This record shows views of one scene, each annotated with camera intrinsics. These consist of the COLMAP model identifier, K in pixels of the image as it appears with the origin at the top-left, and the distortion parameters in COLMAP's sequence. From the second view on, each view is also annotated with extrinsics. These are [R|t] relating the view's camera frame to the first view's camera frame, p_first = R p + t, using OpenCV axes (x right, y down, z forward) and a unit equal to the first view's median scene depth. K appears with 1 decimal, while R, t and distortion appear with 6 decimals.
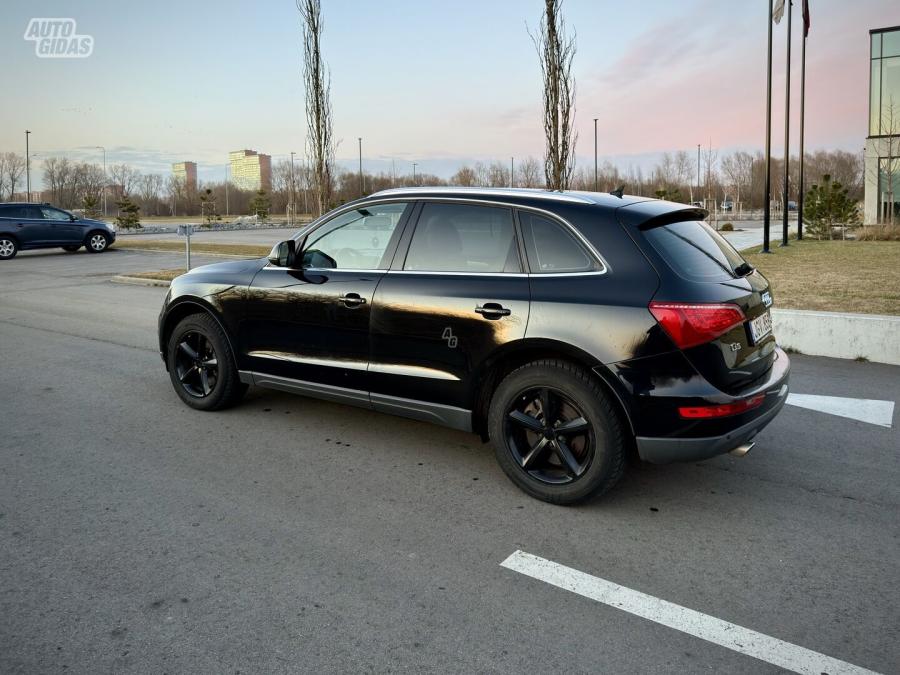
lens RADIAL K [[708.3, 0, 408.7], [0, 708.3, 282.9], [0, 0, 1]] dist [0.095020, -0.095818]
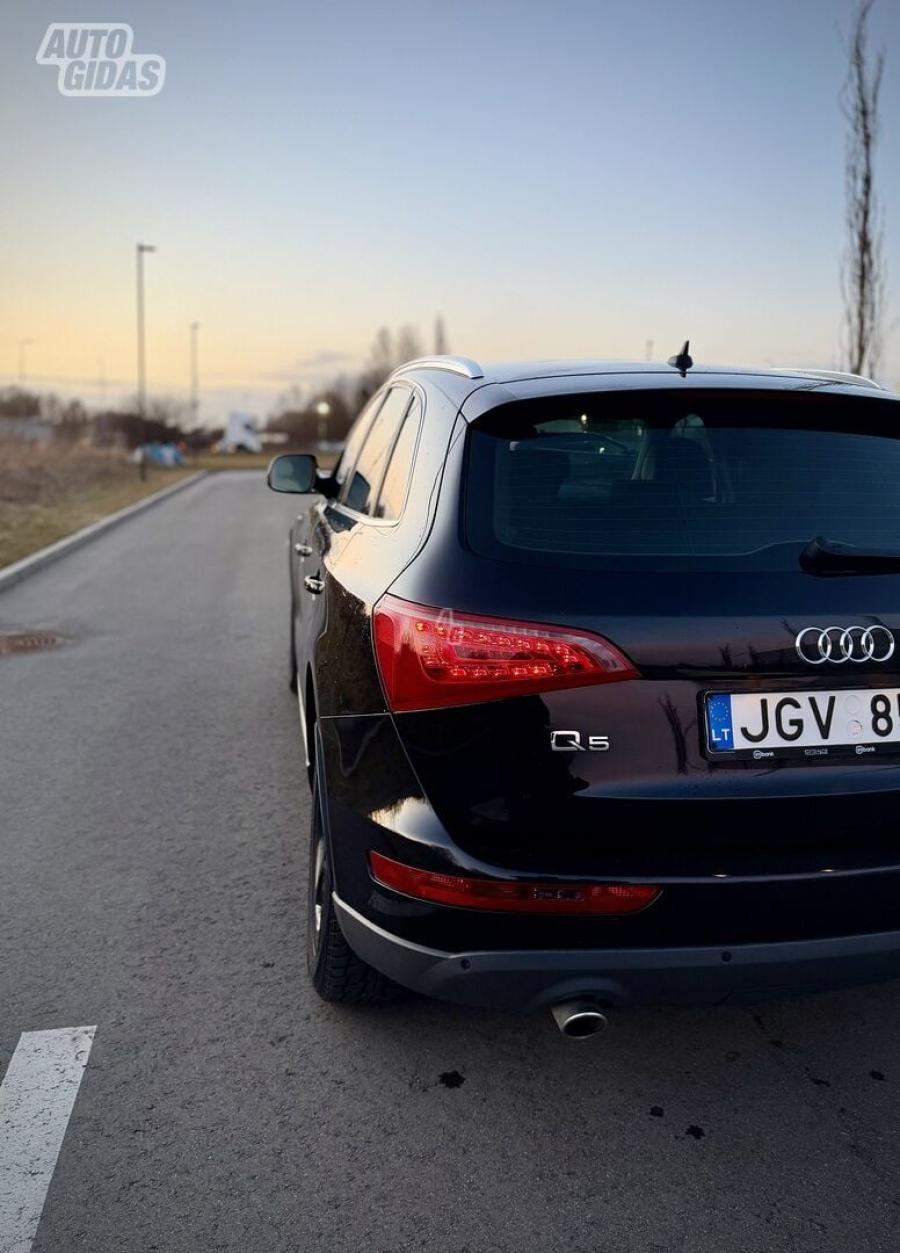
lens RADIAL K [[1003.8, 0, 525.0], [0, 1003.8, 529.2], [0, 0, 1]] dist [0.008699, -0.000093]
pose [[0.746193, 0.080188, -0.660883, 0.289656], [-0.098229, 0.995115, 0.009833, -0.009613], [0.658443, 0.057580, 0.750424, 0.216247]]
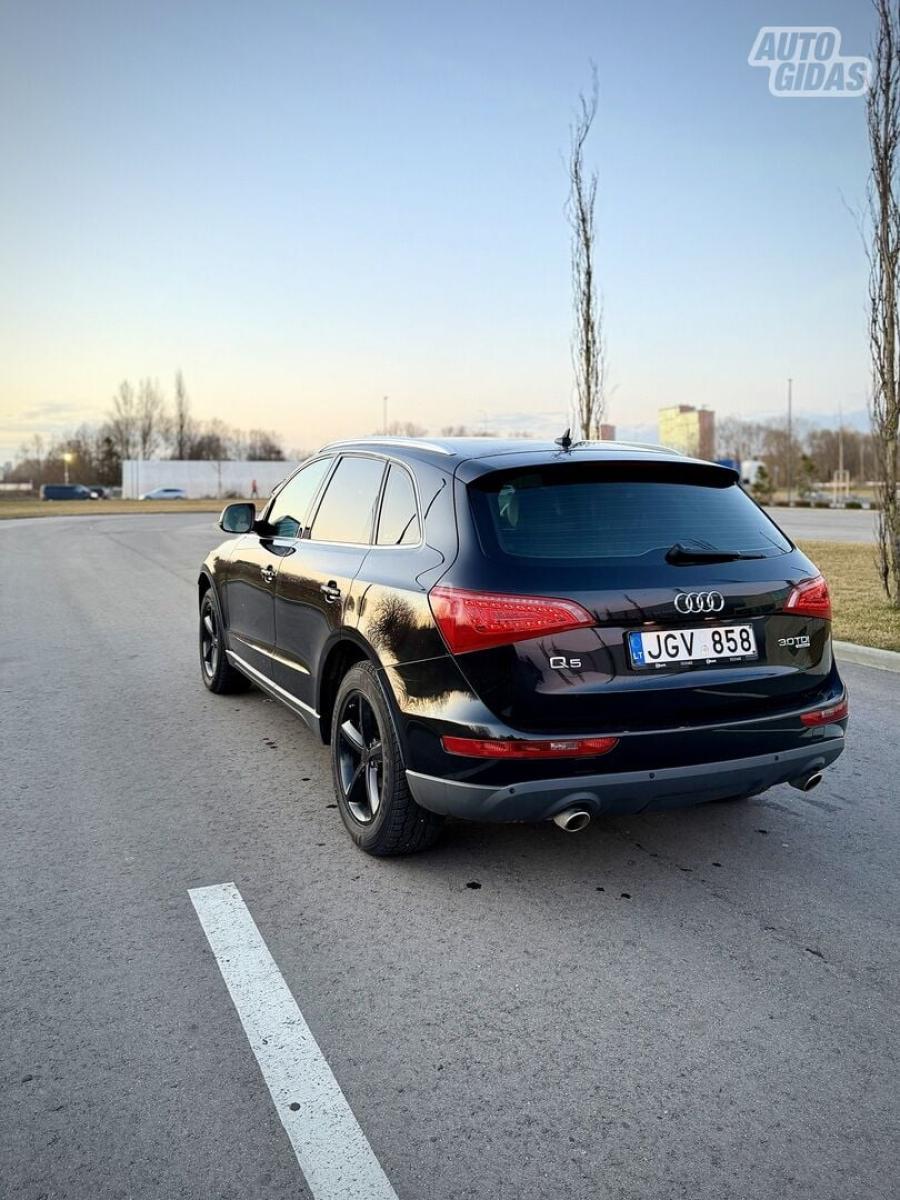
lens RADIAL K [[932.2, 0, 397.1], [0, 932.2, 522.3], [0, 0, 1]] dist [0.076020, -0.087392]
pose [[0.842547, 0.025504, -0.538019, 0.296877], [-0.058992, 0.997239, -0.045108, 0.001974], [0.535383, 0.069745, 0.841725, 0.061287]]
